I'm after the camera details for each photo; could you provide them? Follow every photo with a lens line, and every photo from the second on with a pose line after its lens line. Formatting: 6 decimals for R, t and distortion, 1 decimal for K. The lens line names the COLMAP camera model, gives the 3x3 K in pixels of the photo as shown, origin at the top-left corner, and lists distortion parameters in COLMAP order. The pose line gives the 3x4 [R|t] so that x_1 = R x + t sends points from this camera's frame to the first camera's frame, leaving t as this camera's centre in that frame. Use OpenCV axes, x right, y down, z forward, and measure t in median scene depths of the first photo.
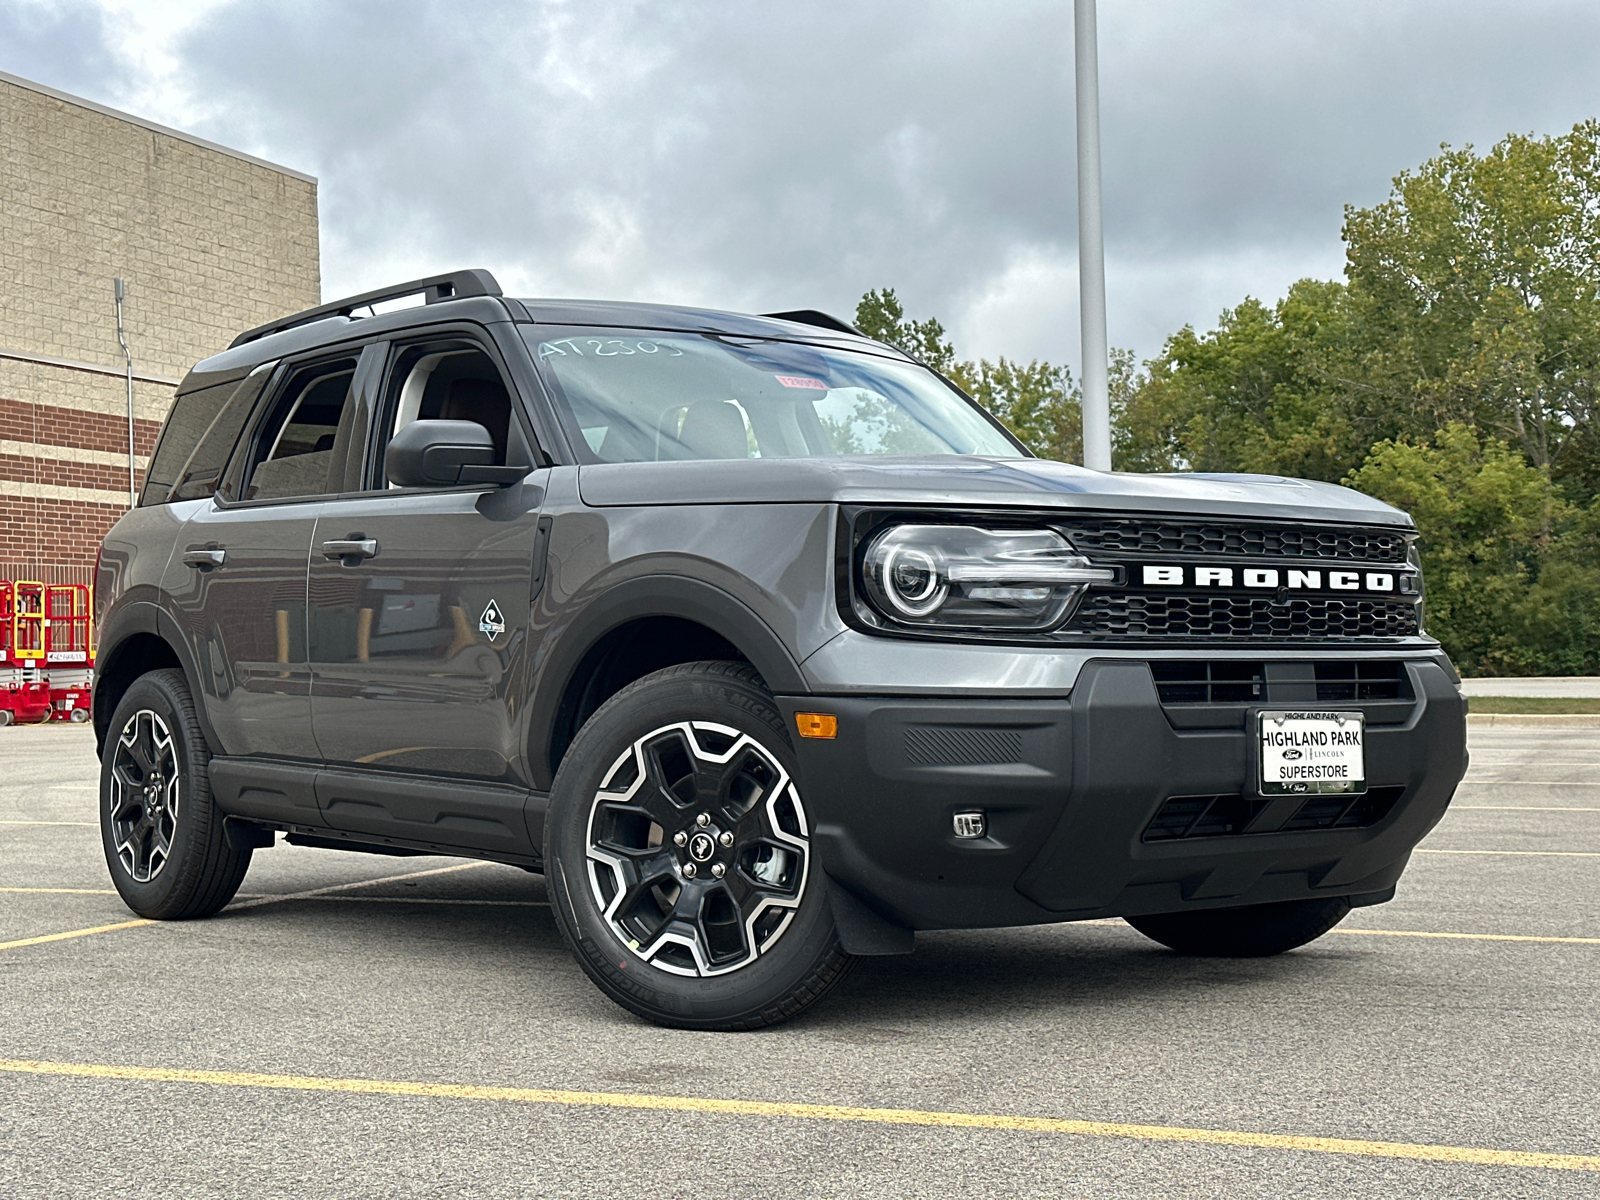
lens RADIAL K [[2229.6, 0, 857.0], [0, 2229.6, 578.7], [0, 0, 1]] dist [0.116908, -0.069447]
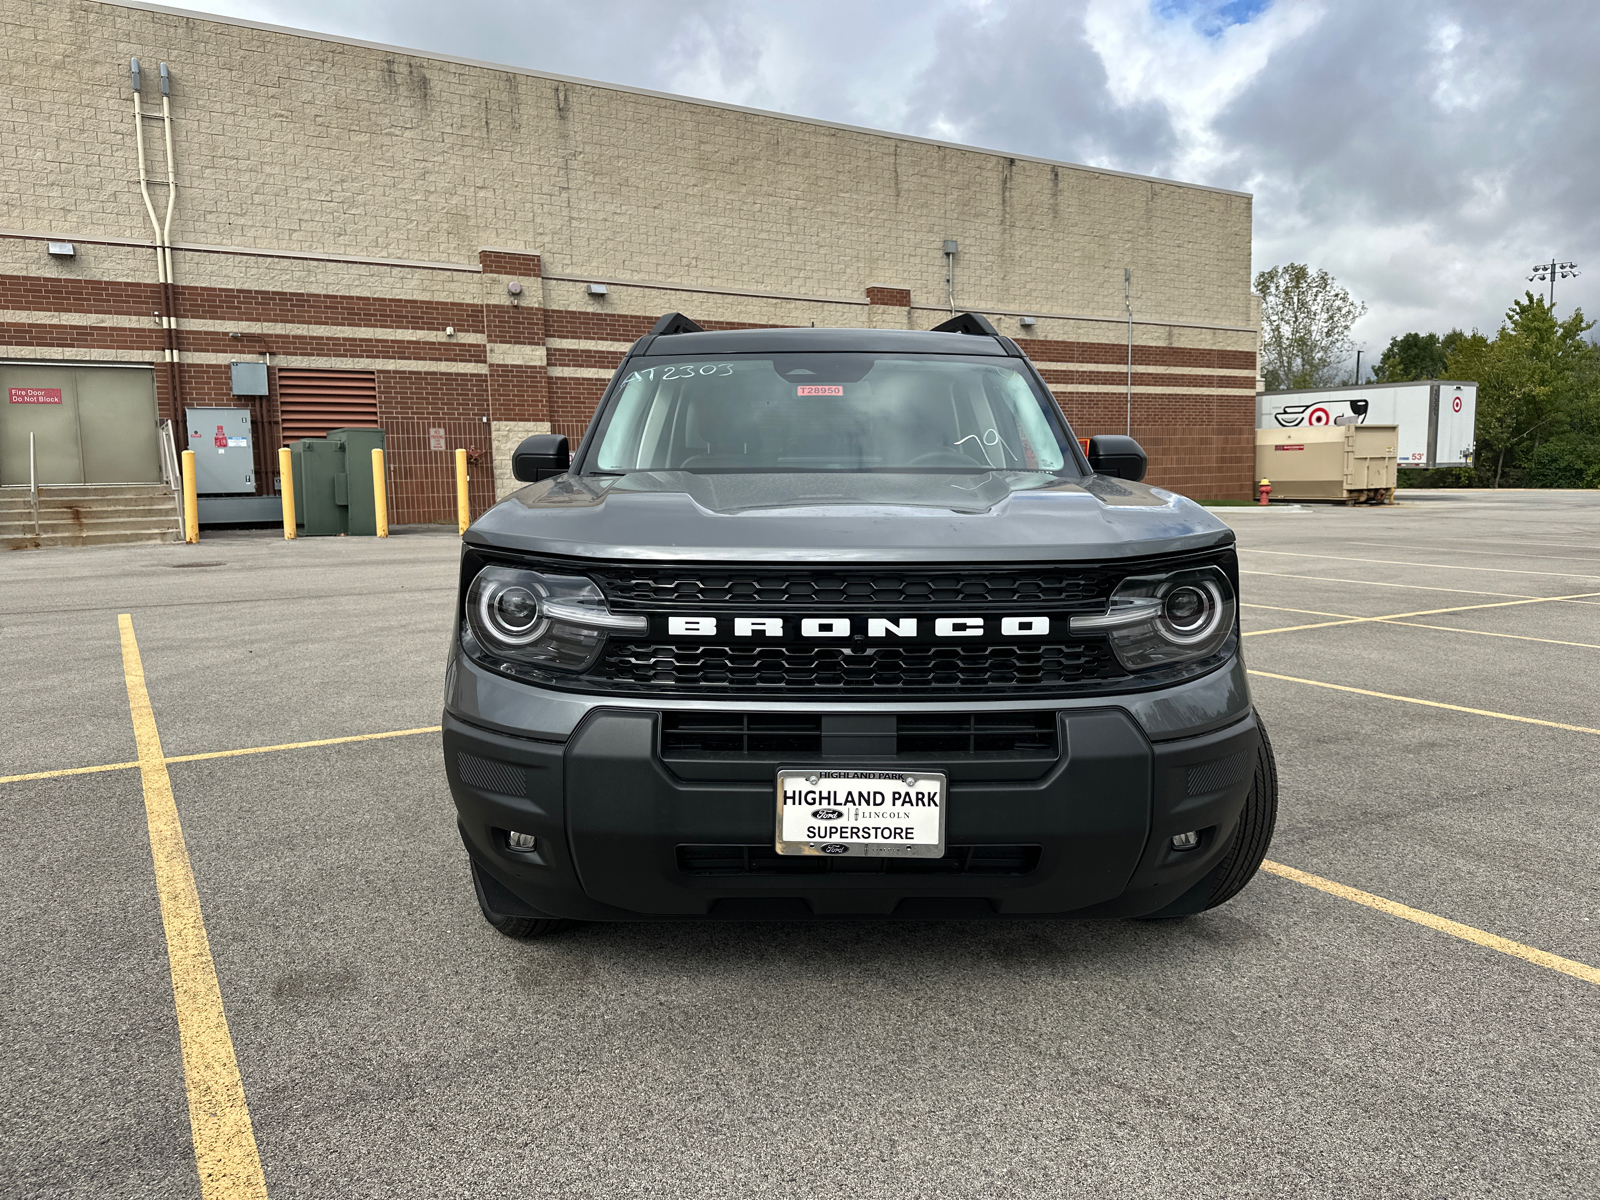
lens RADIAL K [[1144.5, 0, 800.0], [0, 1144.5, 600.0], [0, 0, 1]] dist [0.004292, -0.003845]
pose [[0.781363, 0.076243, -0.619402, 0.407731], [0.022311, 0.988462, 0.149816, -0.073732], [0.623678, -0.130880, 0.770647, 0.524354]]
